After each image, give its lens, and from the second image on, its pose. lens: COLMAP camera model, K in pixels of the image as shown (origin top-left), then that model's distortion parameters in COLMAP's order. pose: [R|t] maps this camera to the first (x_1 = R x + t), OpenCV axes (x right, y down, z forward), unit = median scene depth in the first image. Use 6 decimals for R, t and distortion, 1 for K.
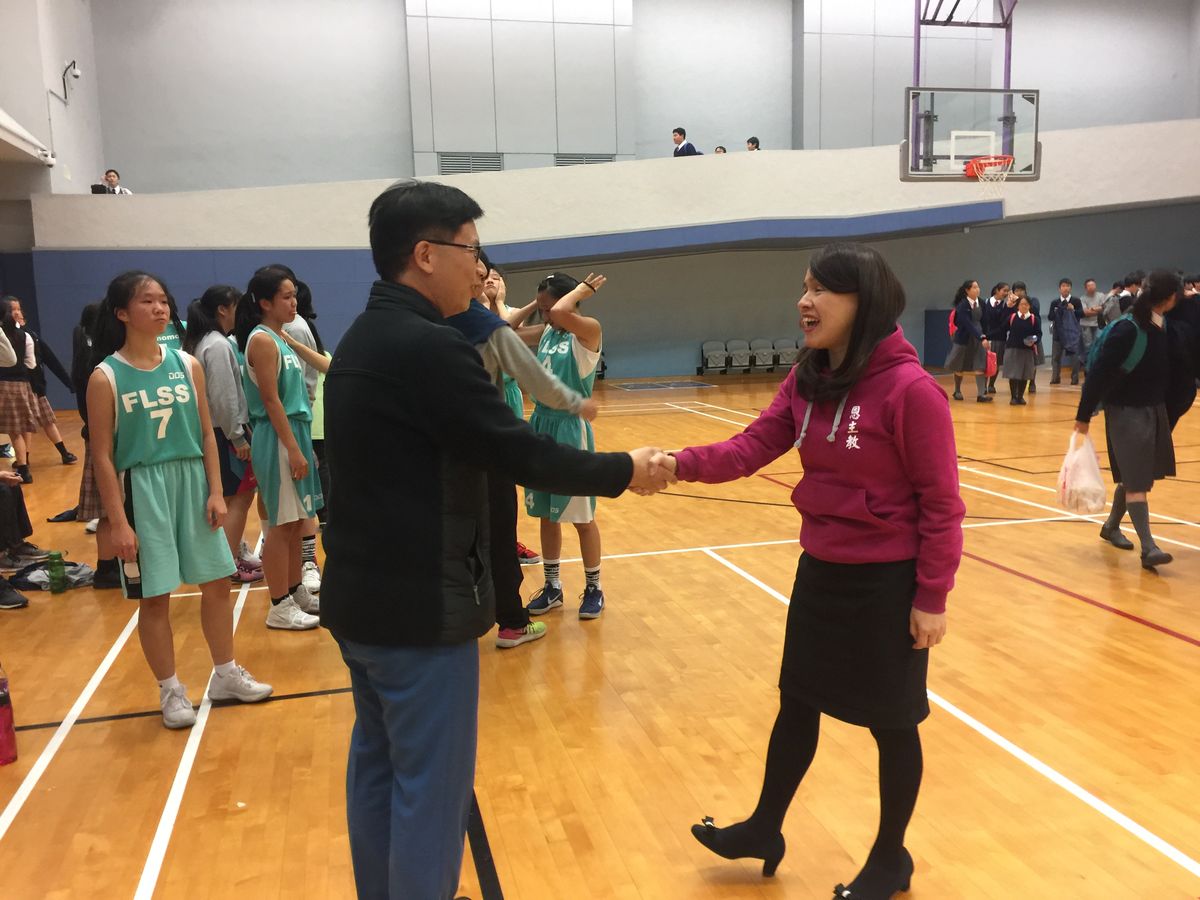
lens RADIAL K [[1036.5, 0, 600.0], [0, 1036.5, 450.0], [0, 0, 1]] dist [0.072798, -0.080699]
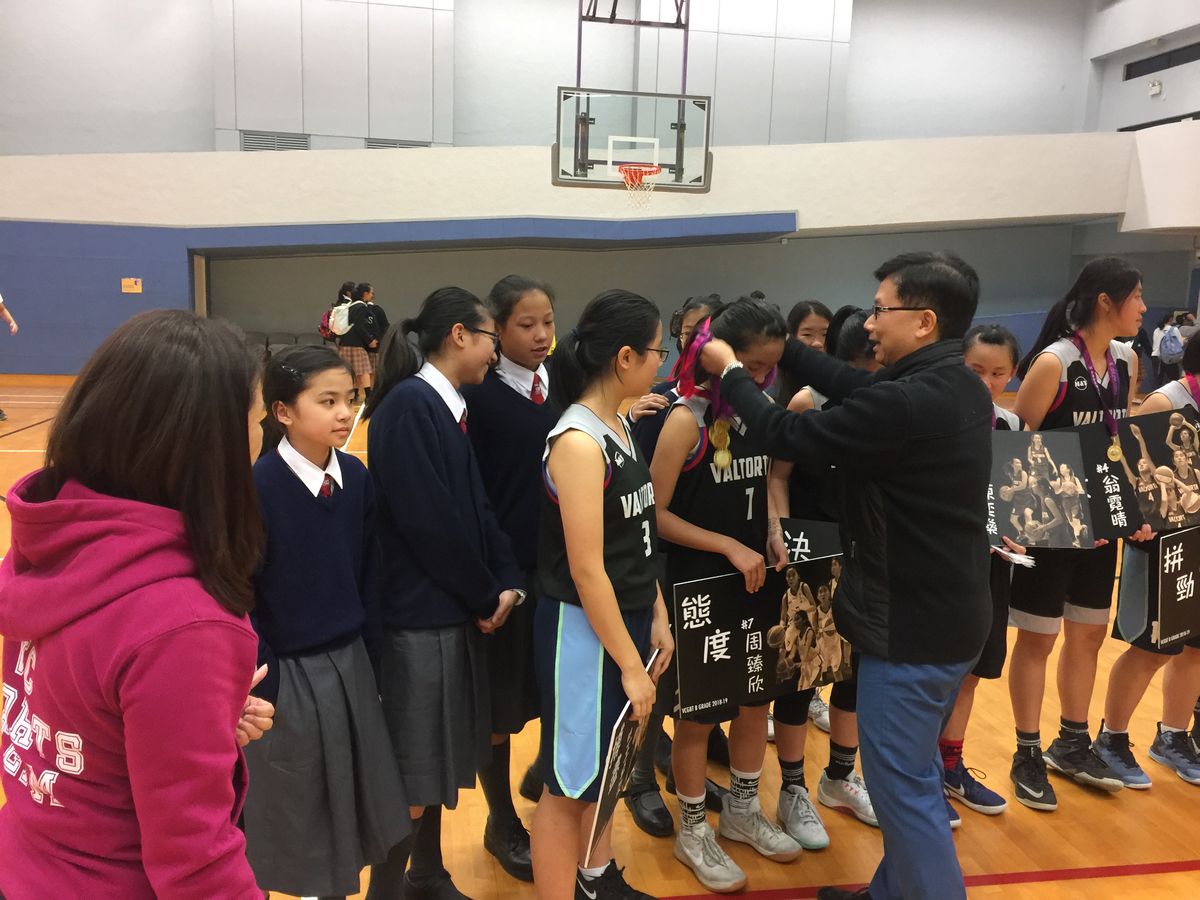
lens RADIAL K [[1036.5, 0, 600.0], [0, 1036.5, 450.0], [0, 0, 1]] dist [0.072798, -0.080699]
pose [[0.992445, 0.076136, -0.096211, 0.432693], [-0.074972, 0.997063, 0.015659, -0.033648], [0.097120, -0.008327, 0.995238, 0.055700]]
